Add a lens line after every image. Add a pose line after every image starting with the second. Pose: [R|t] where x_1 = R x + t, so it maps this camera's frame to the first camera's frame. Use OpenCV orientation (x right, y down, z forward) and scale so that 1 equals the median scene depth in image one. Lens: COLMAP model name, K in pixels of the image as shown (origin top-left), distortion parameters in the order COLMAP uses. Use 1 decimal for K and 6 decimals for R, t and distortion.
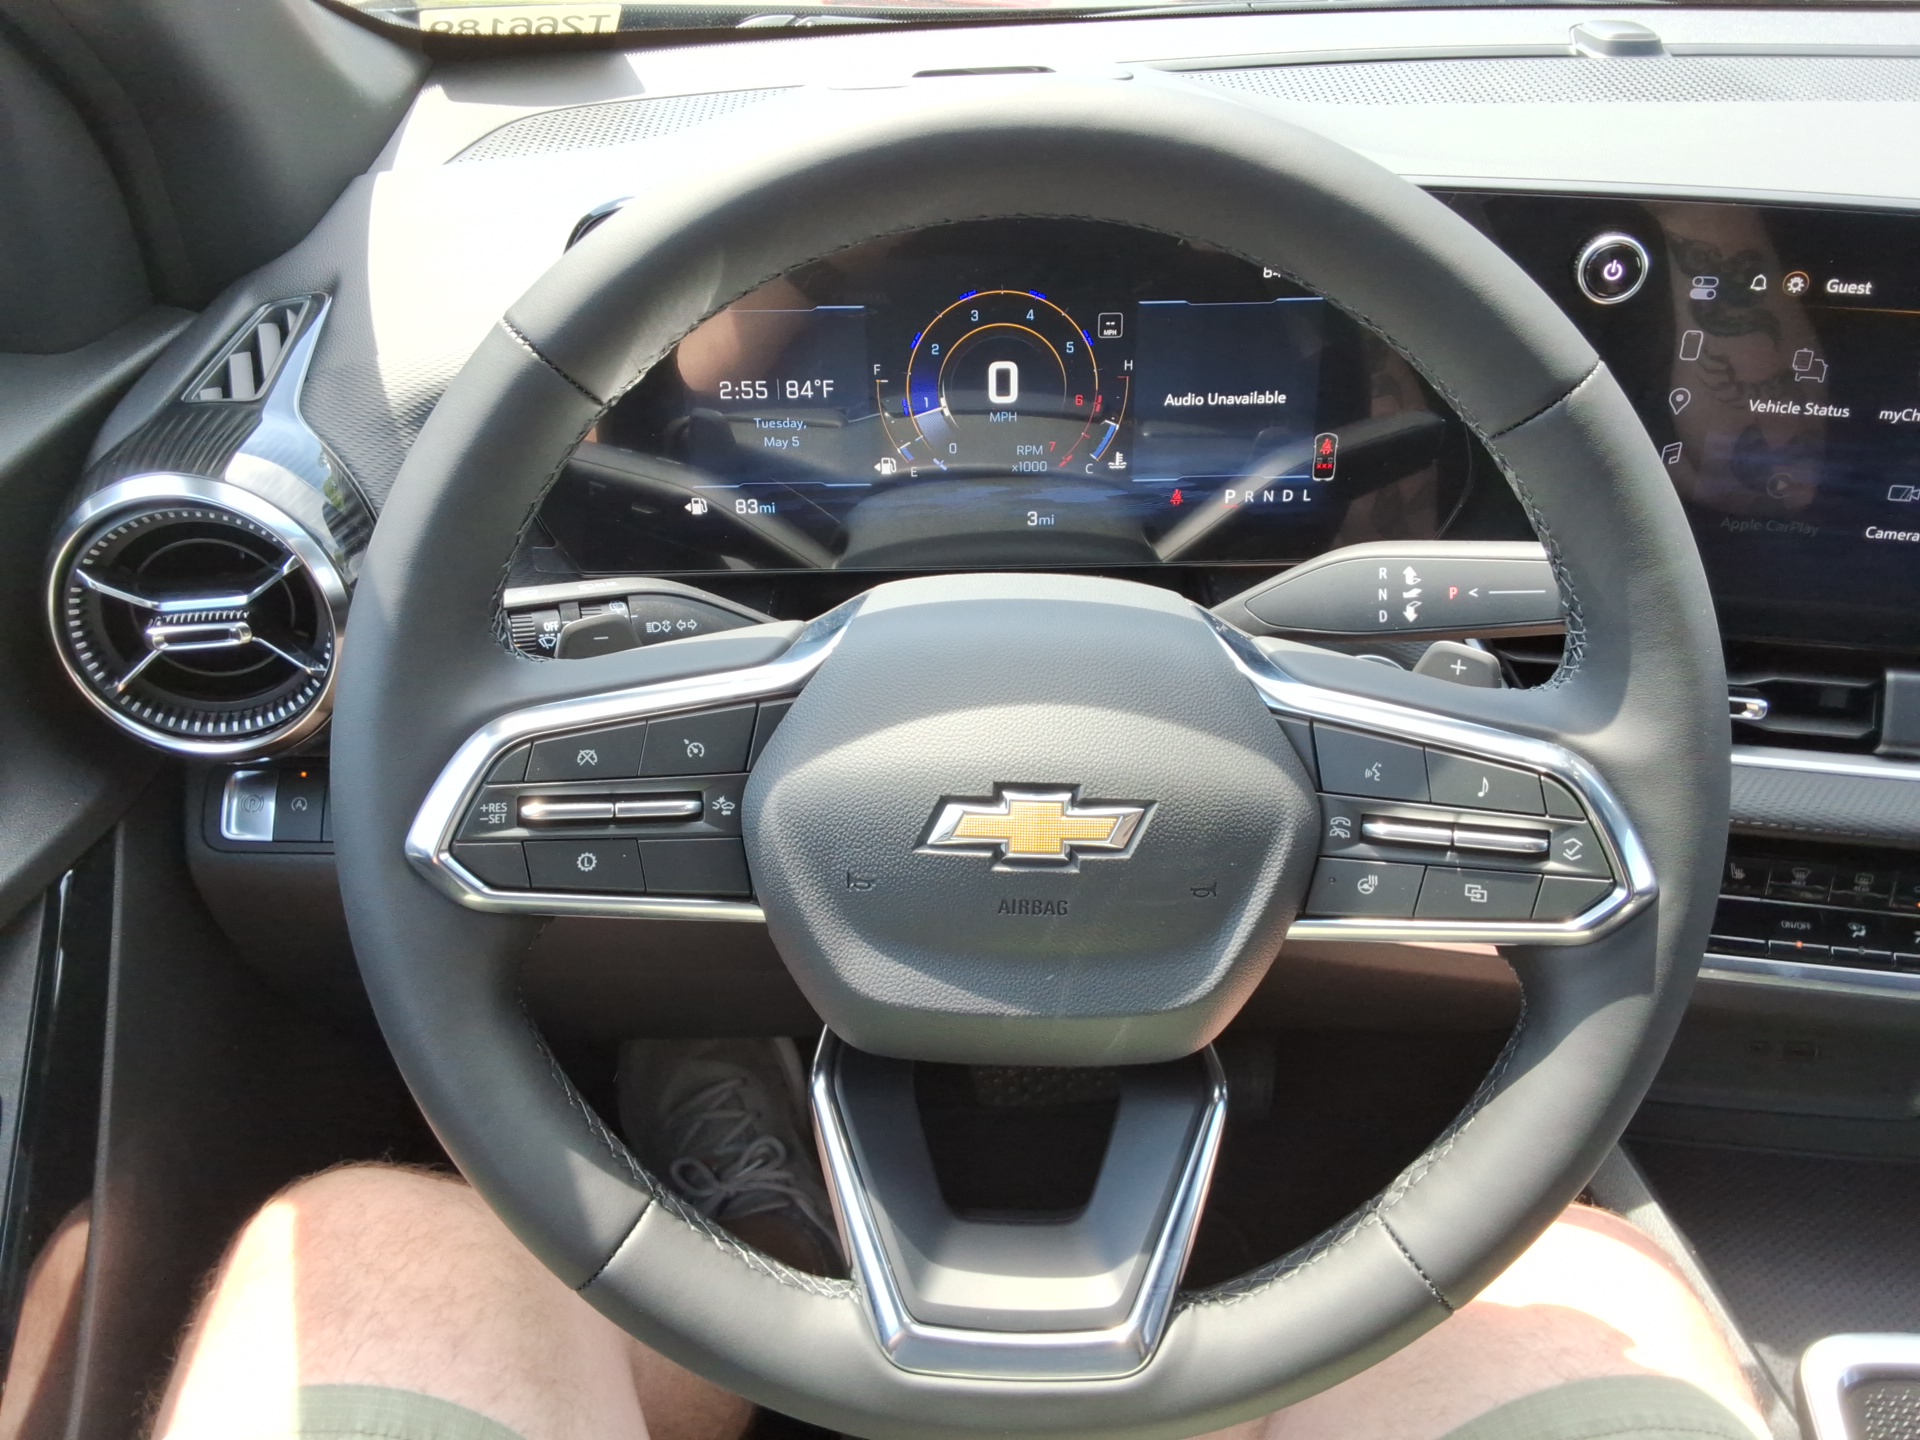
lens RADIAL K [[1543.7, 0, 974.7], [0, 1543.7, 702.7], [0, 0, 1]] dist [0.107565, -0.186181]
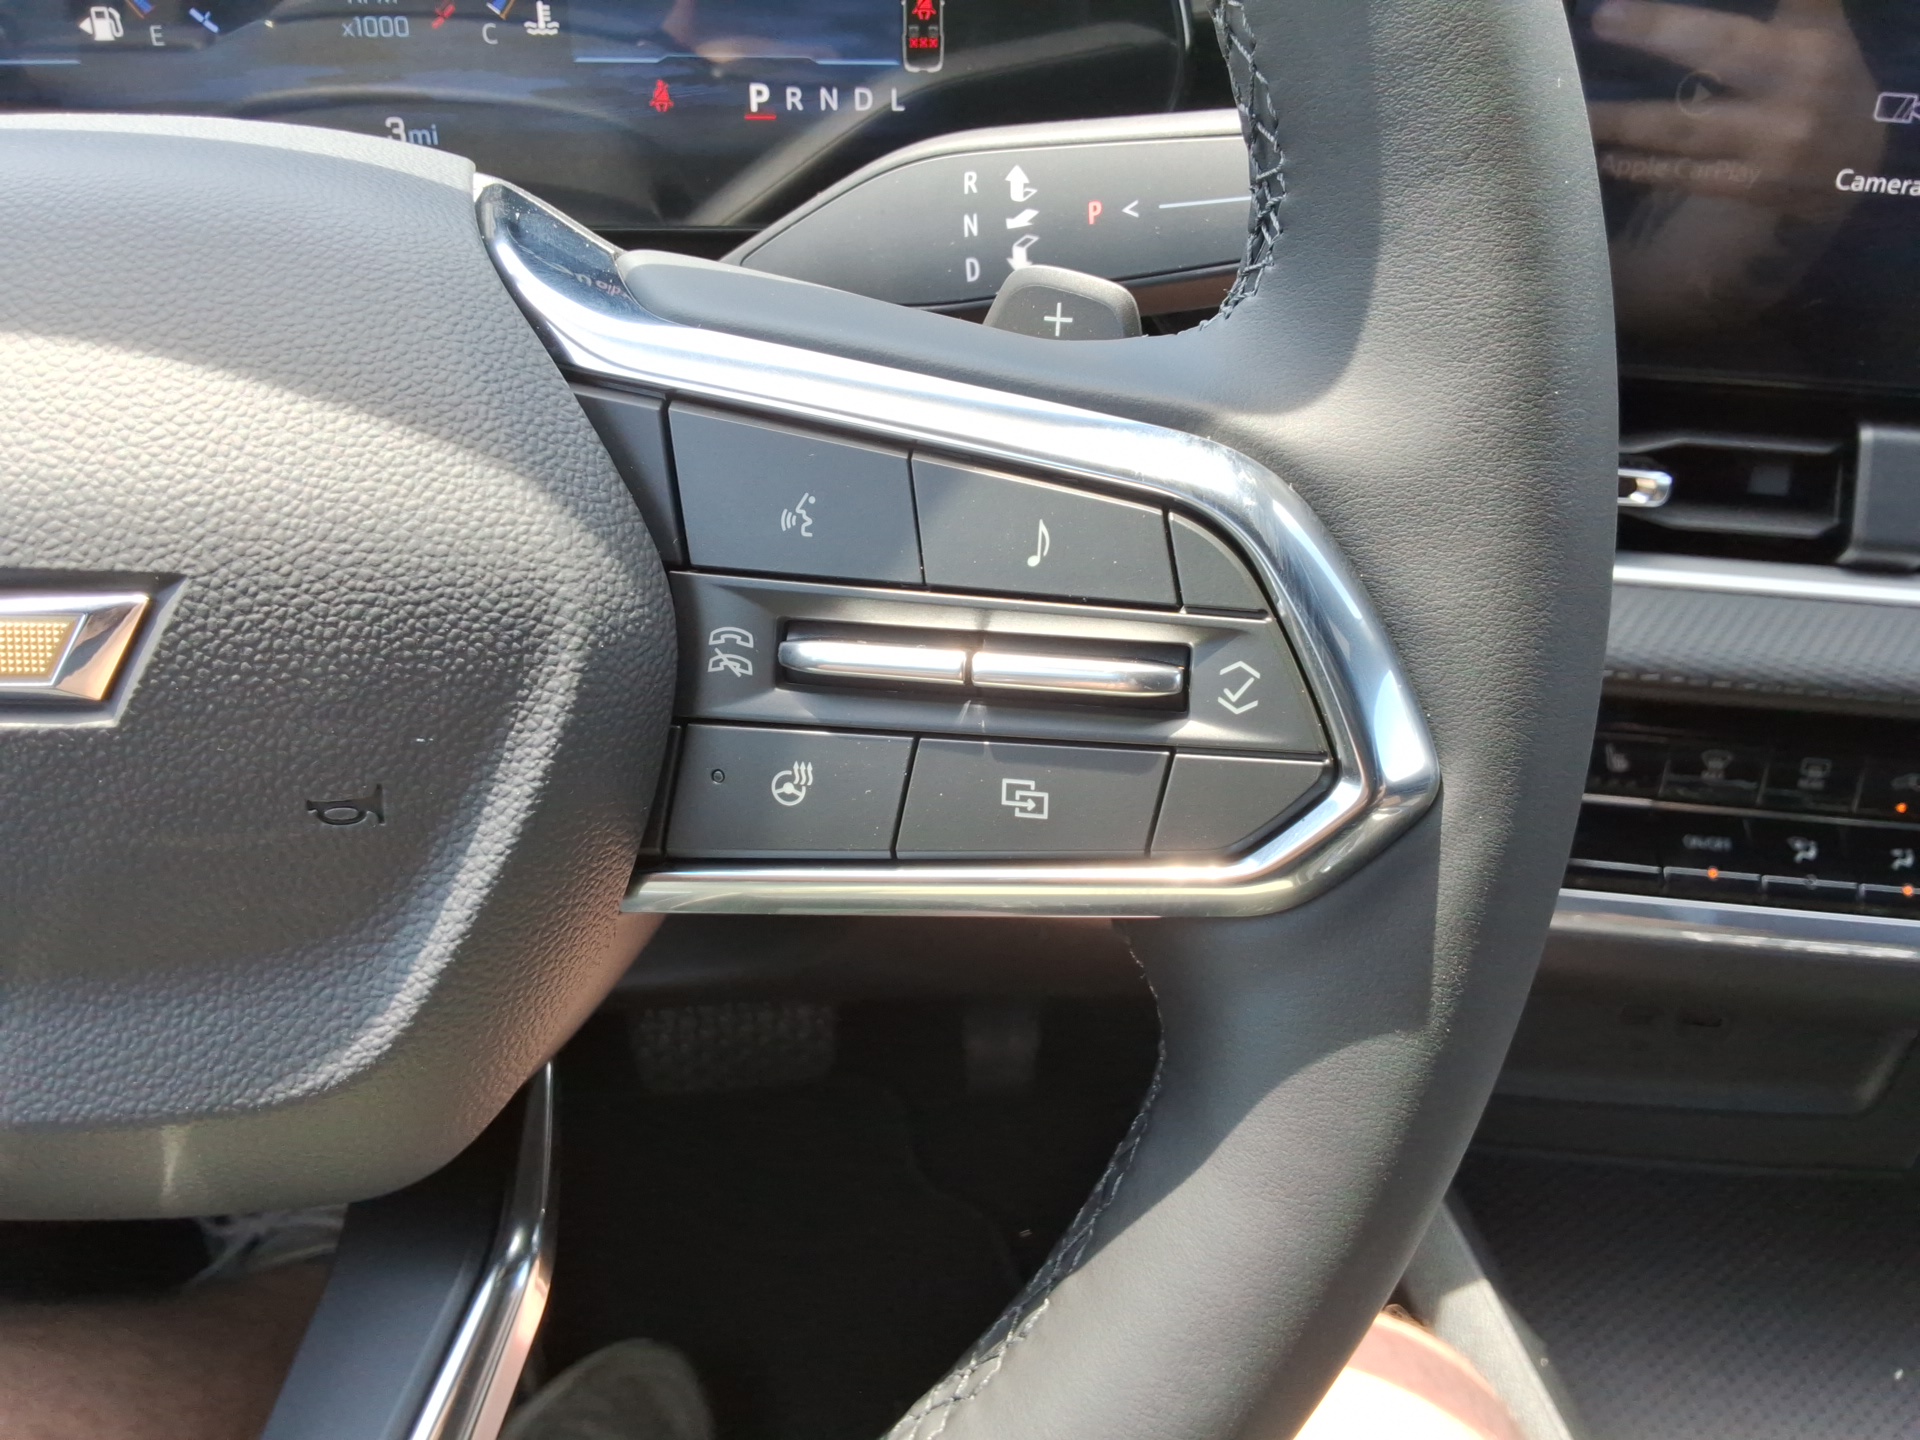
lens RADIAL K [[1551.0, 0, 983.8], [0, 1551.0, 702.4], [0, 0, 1]] dist [0.135803, -0.241209]
pose [[0.997190, -0.010468, 0.074178, 0.214524], [0.006424, 0.998491, 0.054547, 0.056230], [-0.074637, -0.053917, 0.995752, 0.448939]]
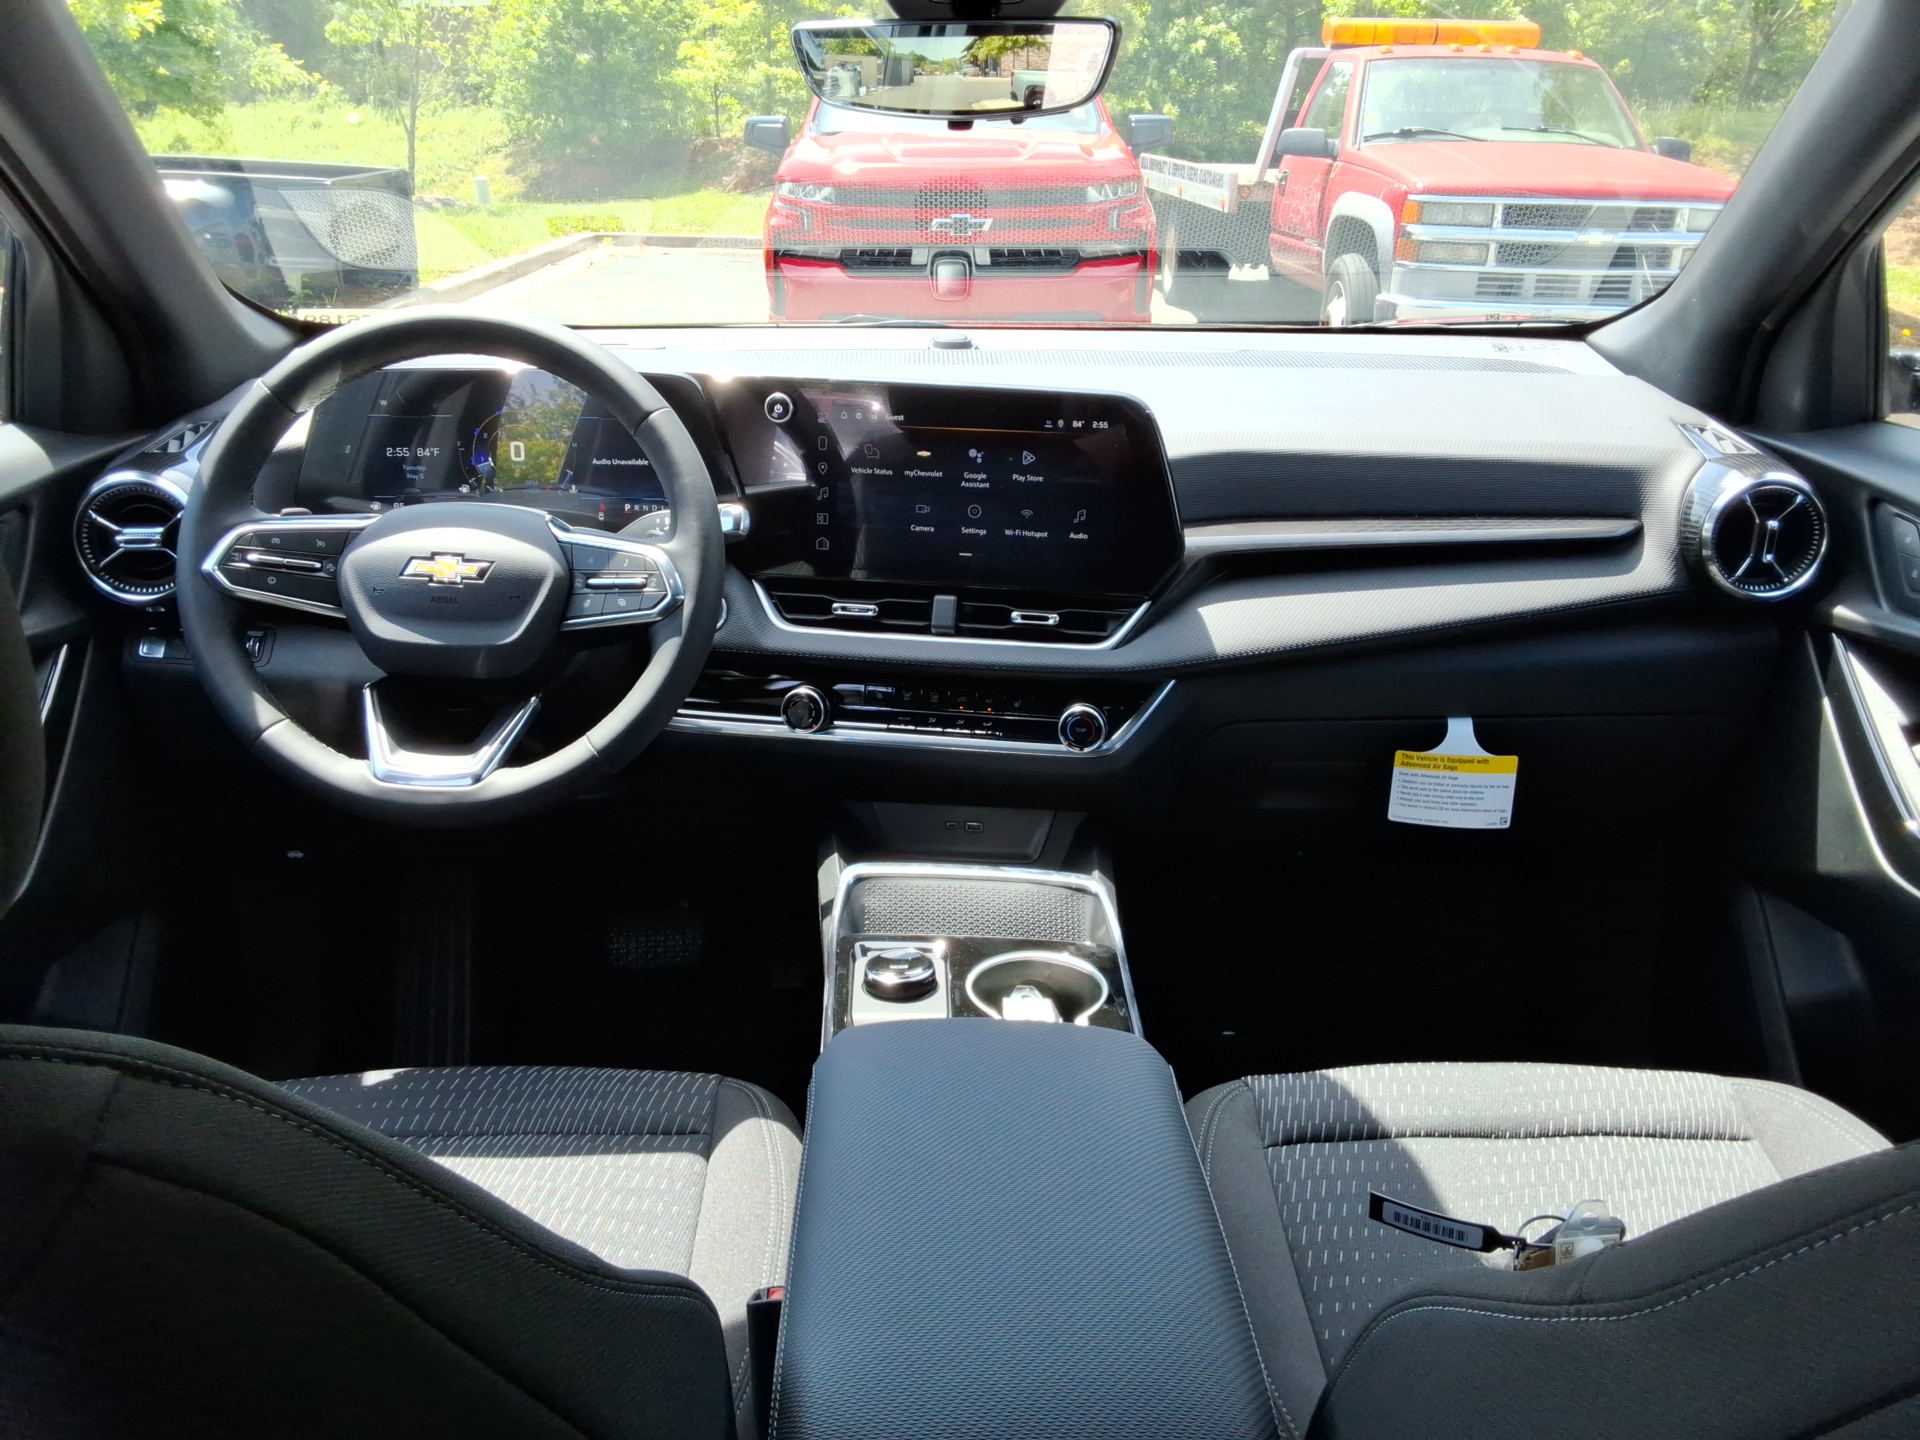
lens RADIAL K [[1543.7, 0, 974.7], [0, 1543.7, 702.7], [0, 0, 1]] dist [0.107565, -0.186181]
pose [[0.999869, 0.014918, 0.006302, 0.685420], [-0.013117, 0.974268, -0.225011, 0.658708], [-0.009497, 0.224899, 0.974336, -1.137163]]
